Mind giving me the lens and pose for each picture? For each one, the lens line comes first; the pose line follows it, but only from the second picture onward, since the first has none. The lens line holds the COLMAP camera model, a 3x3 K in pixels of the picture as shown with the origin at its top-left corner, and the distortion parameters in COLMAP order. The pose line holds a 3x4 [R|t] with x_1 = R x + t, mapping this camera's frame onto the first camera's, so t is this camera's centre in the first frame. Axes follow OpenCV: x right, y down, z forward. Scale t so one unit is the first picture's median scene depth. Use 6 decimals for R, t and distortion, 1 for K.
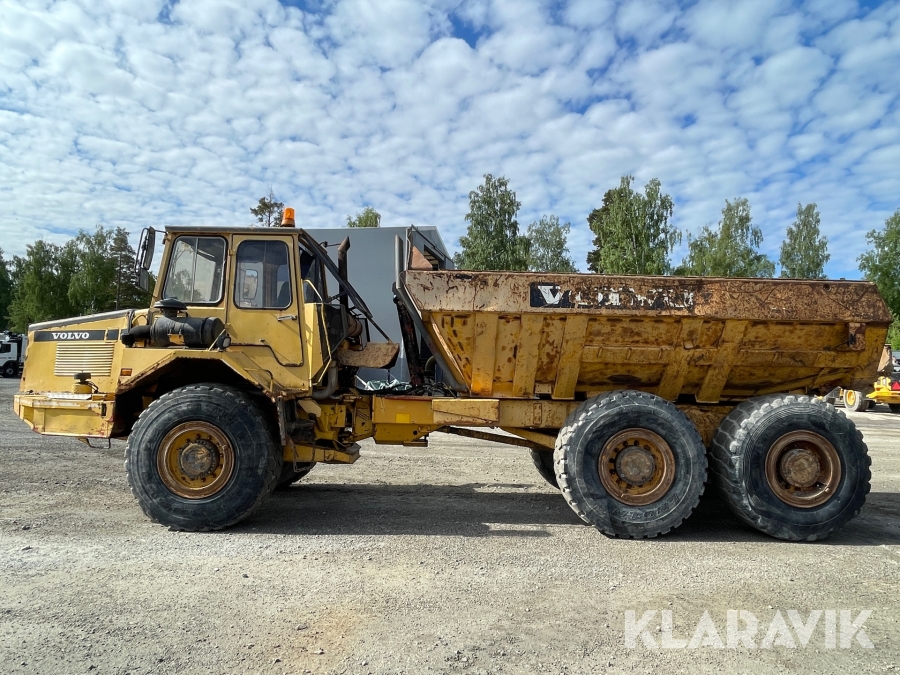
lens RADIAL K [[680.7, 0, 445.8], [0, 680.7, 341.3], [0, 0, 1]] dist [-0.005004, -0.001482]
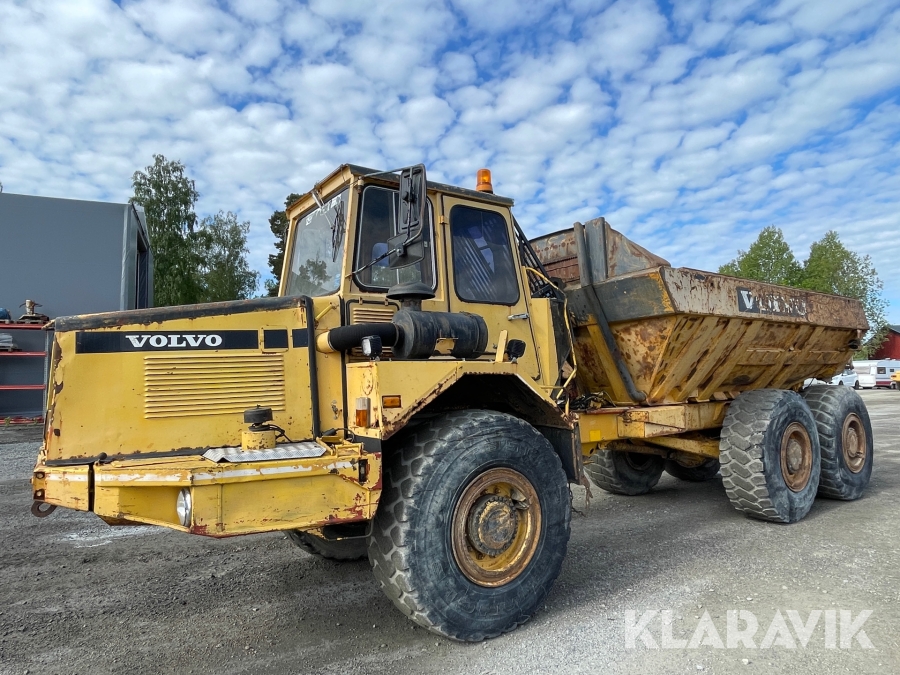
lens RADIAL K [[649.8, 0, 441.0], [0, 649.8, 335.5], [0, 0, 1]] dist [0.003550, -0.001272]
pose [[0.754166, 0.003263, 0.656676, -0.205443], [0.007519, 0.999879, -0.013605, -0.001086], [-0.656641, 0.015198, 0.754051, 0.137337]]
